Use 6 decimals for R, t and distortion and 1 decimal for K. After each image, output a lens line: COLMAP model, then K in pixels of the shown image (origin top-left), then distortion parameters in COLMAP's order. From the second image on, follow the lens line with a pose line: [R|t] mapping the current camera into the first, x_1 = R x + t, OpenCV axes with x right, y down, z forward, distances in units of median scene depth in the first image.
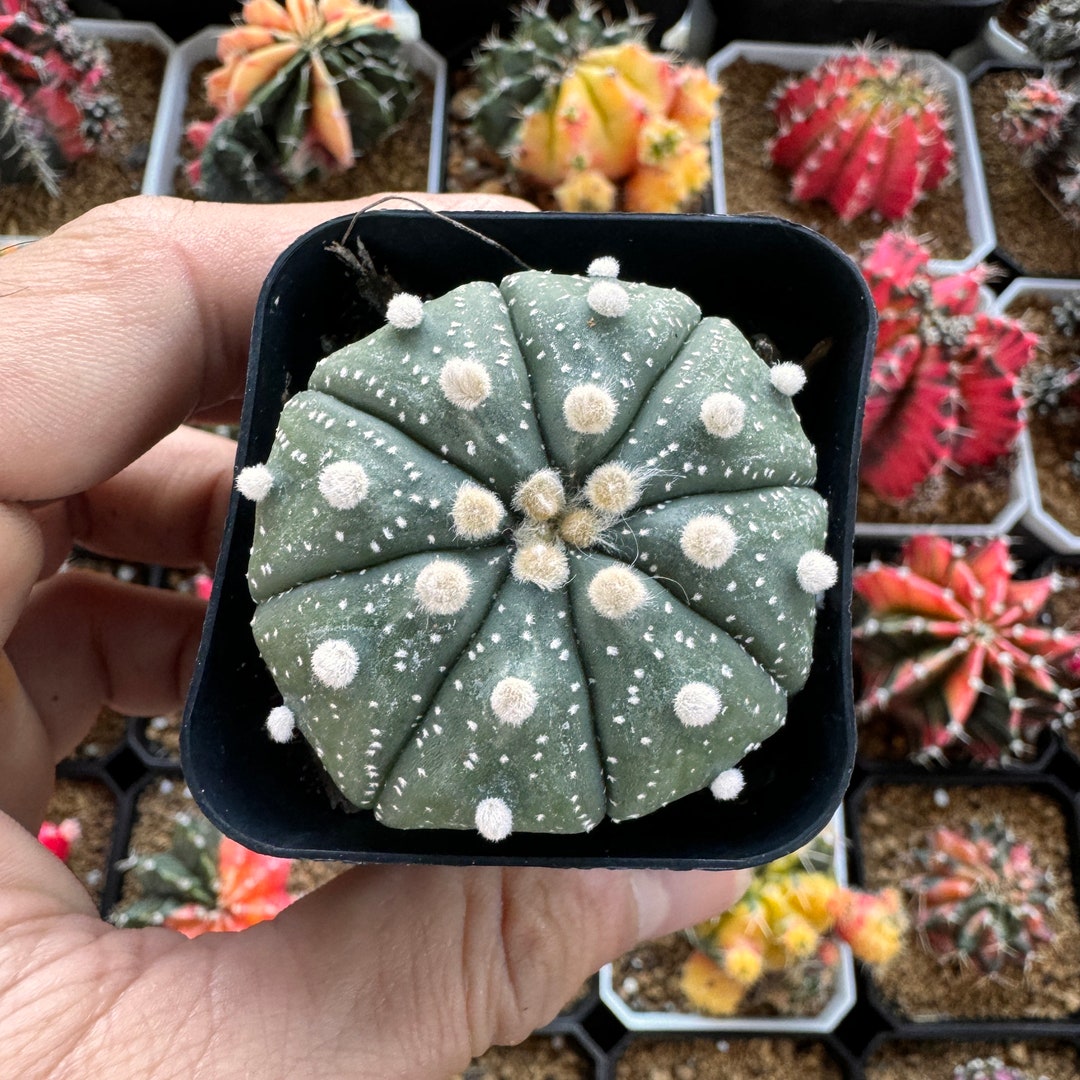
lens RADIAL K [[435.8, 0, 540.0], [0, 435.8, 540.0], [0, 0, 1]] dist [-0.001929, 0.000192]
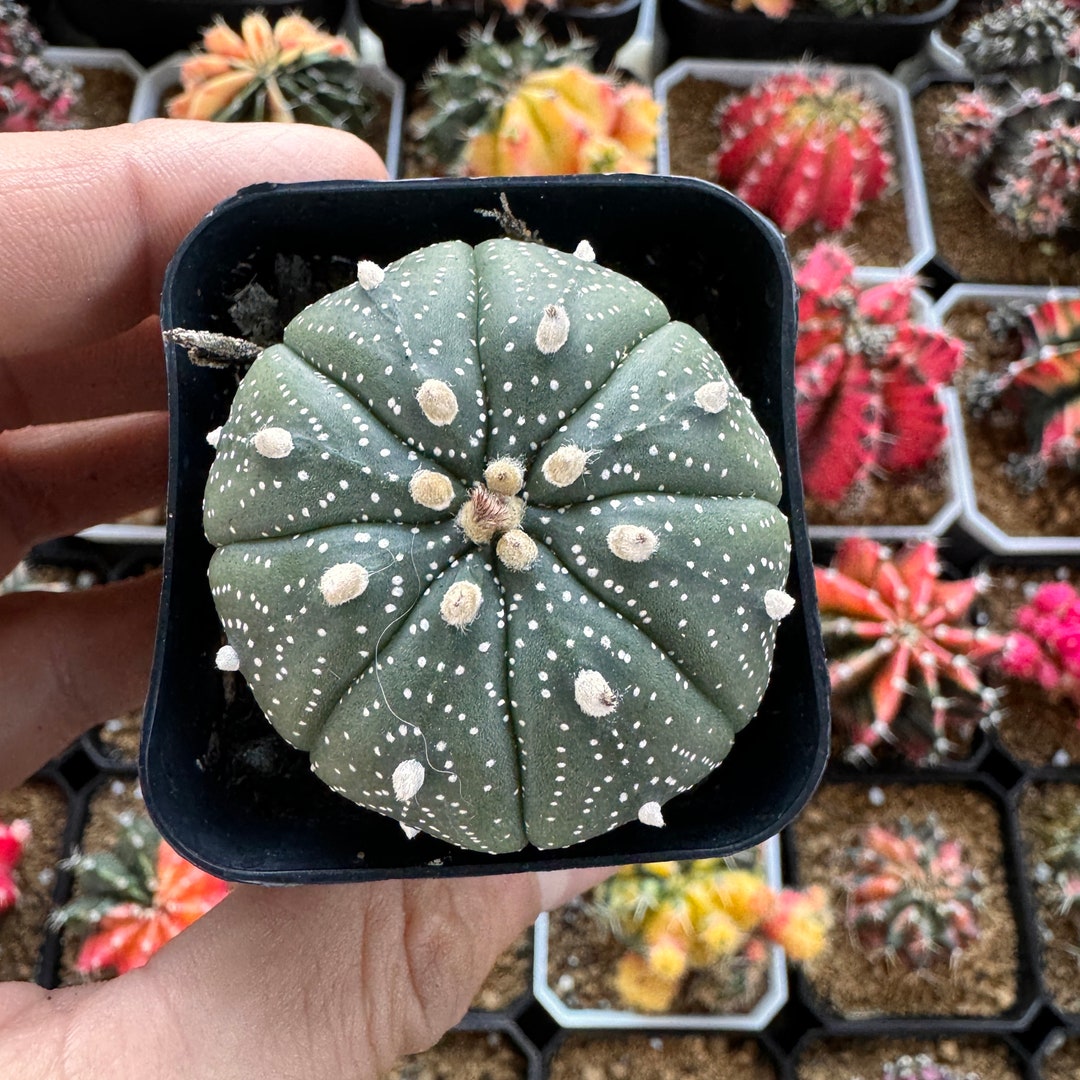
lens RADIAL K [[435.2, 0, 540.4], [0, 435.2, 530.0], [0, 0, 1]] dist [-0.001329, -0.000016]
pose [[0.999955, -0.007362, -0.005957, 0.152230], [0.007277, 0.999874, -0.014098, -0.020716], [0.006060, 0.014054, 0.999883, -0.030709]]
